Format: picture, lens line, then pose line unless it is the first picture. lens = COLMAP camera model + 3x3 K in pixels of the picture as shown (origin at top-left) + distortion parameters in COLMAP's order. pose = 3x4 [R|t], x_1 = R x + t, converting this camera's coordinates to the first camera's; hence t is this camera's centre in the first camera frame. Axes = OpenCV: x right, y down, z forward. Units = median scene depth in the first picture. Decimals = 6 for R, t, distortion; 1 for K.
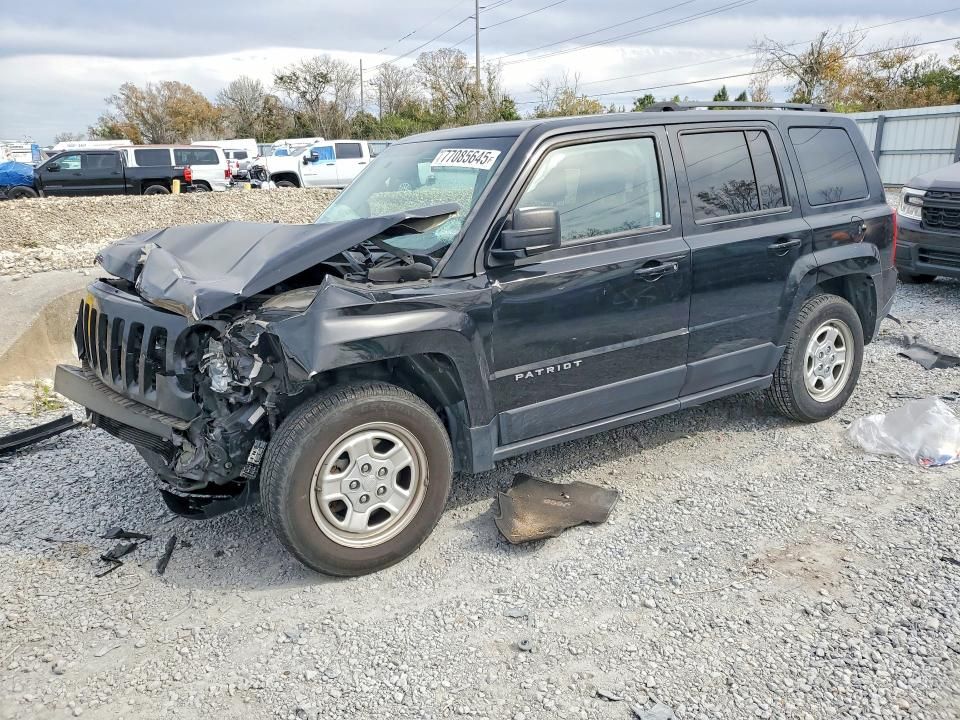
lens RADIAL K [[769.3, 0, 468.1], [0, 769.3, 358.2], [0, 0, 1]] dist [0.012614, 0.010150]
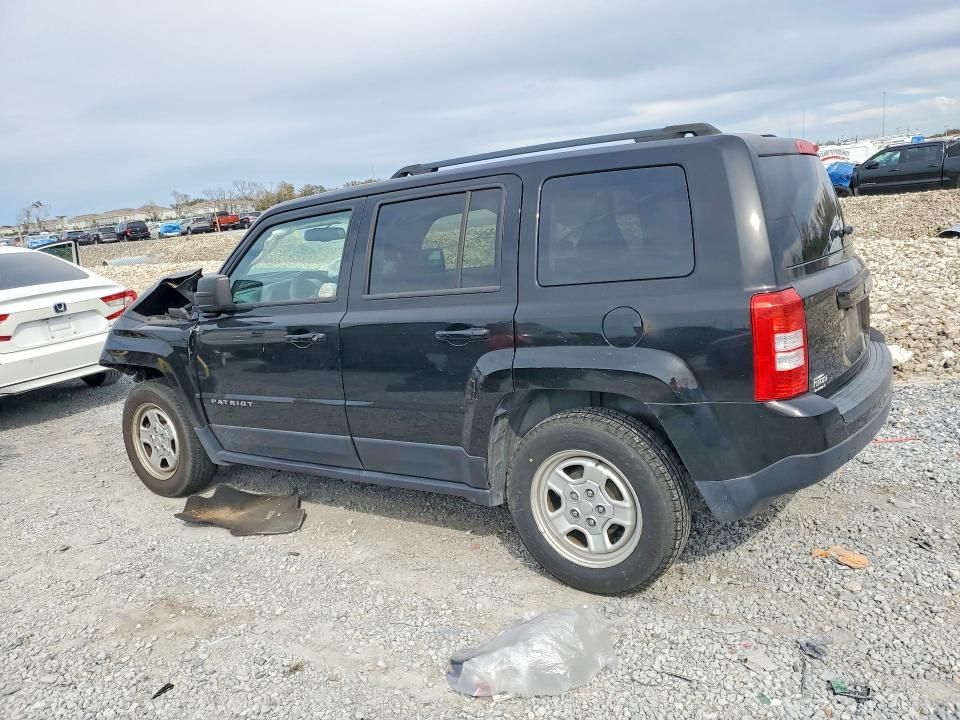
lens RADIAL K [[769.3, 0, 468.1], [0, 769.3, 358.2], [0, 0, 1]] dist [0.012614, 0.010150]
pose [[0.369900, 0.167182, -0.913906, 1.329432], [-0.143380, 0.982164, 0.121636, -0.254500], [0.917941, 0.086042, 0.387273, 0.801761]]
